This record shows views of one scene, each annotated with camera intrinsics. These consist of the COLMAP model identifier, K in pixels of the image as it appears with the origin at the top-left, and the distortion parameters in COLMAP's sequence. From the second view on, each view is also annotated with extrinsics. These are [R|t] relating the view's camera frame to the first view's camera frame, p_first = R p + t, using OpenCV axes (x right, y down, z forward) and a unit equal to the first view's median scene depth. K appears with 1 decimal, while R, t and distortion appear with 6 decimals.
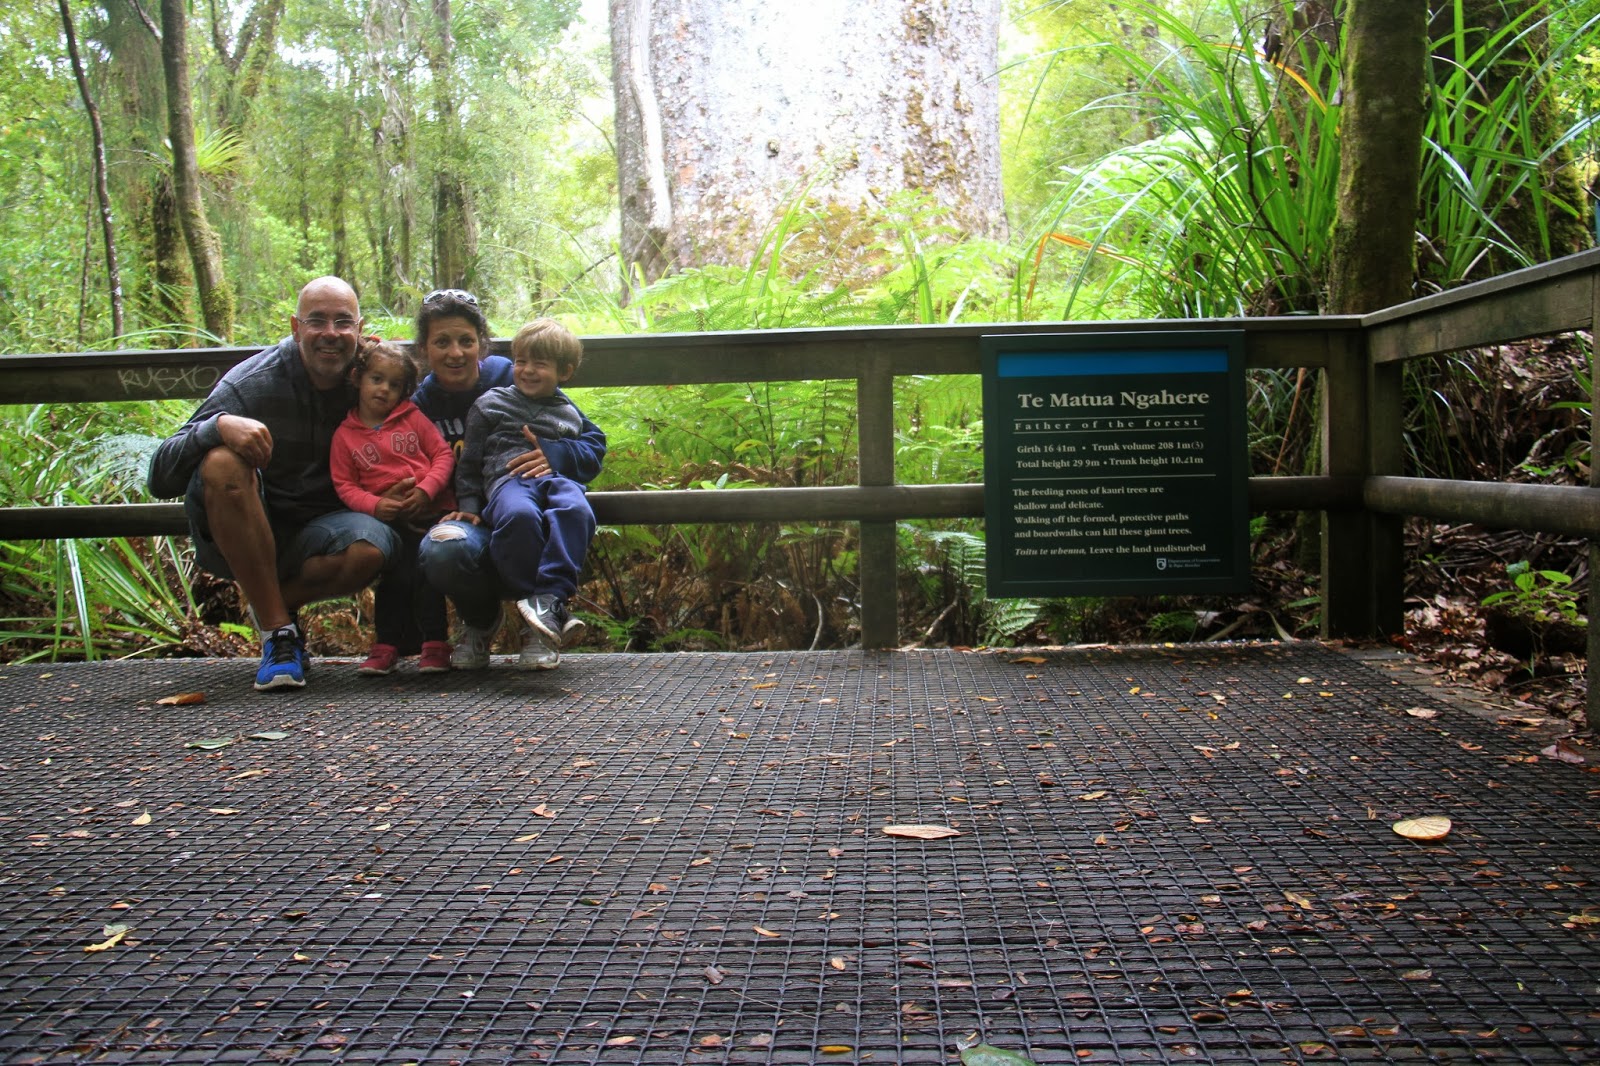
lens RADIAL K [[1643.1, 0, 844.7], [0, 1643.1, 484.0], [0, 0, 1]] dist [-0.128383, 0.288984]
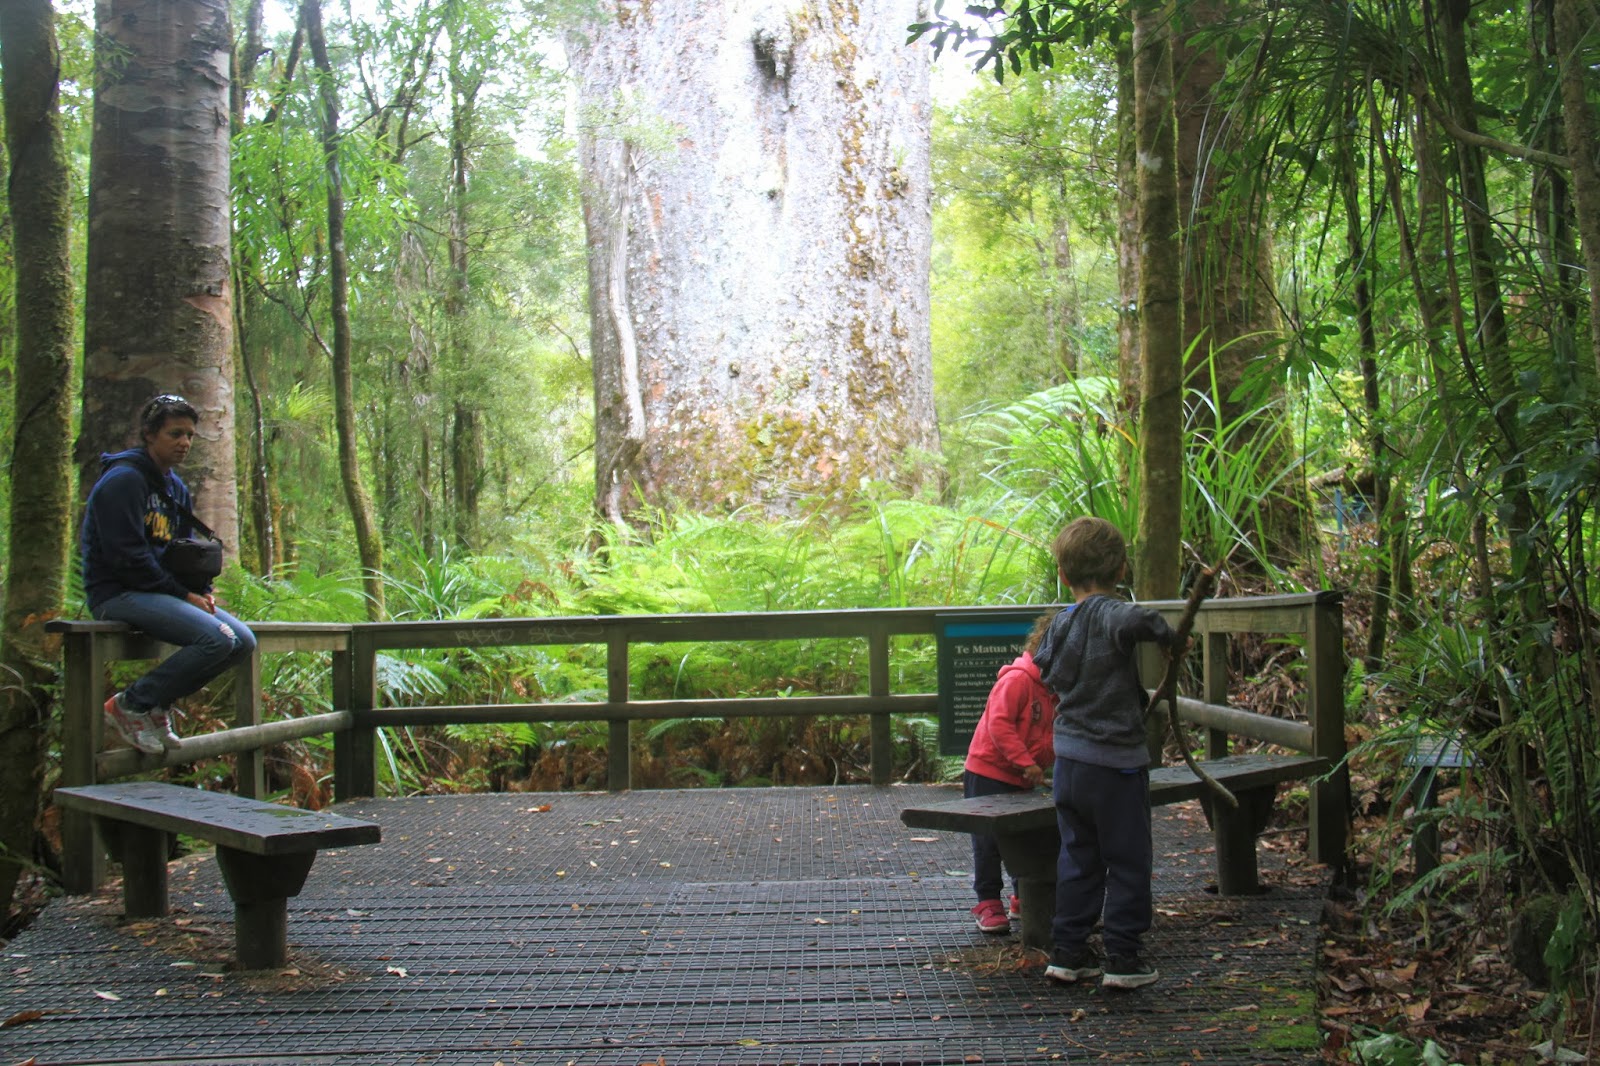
lens RADIAL K [[1643.1, 0, 844.7], [0, 1643.1, 484.0], [0, 0, 1]] dist [-0.128383, 0.288984]
pose [[0.999072, 0.000343, 0.043064, -0.016017], [0.004055, 0.994775, -0.102006, -0.007654], [-0.042874, 0.102086, 0.993851, -0.137921]]
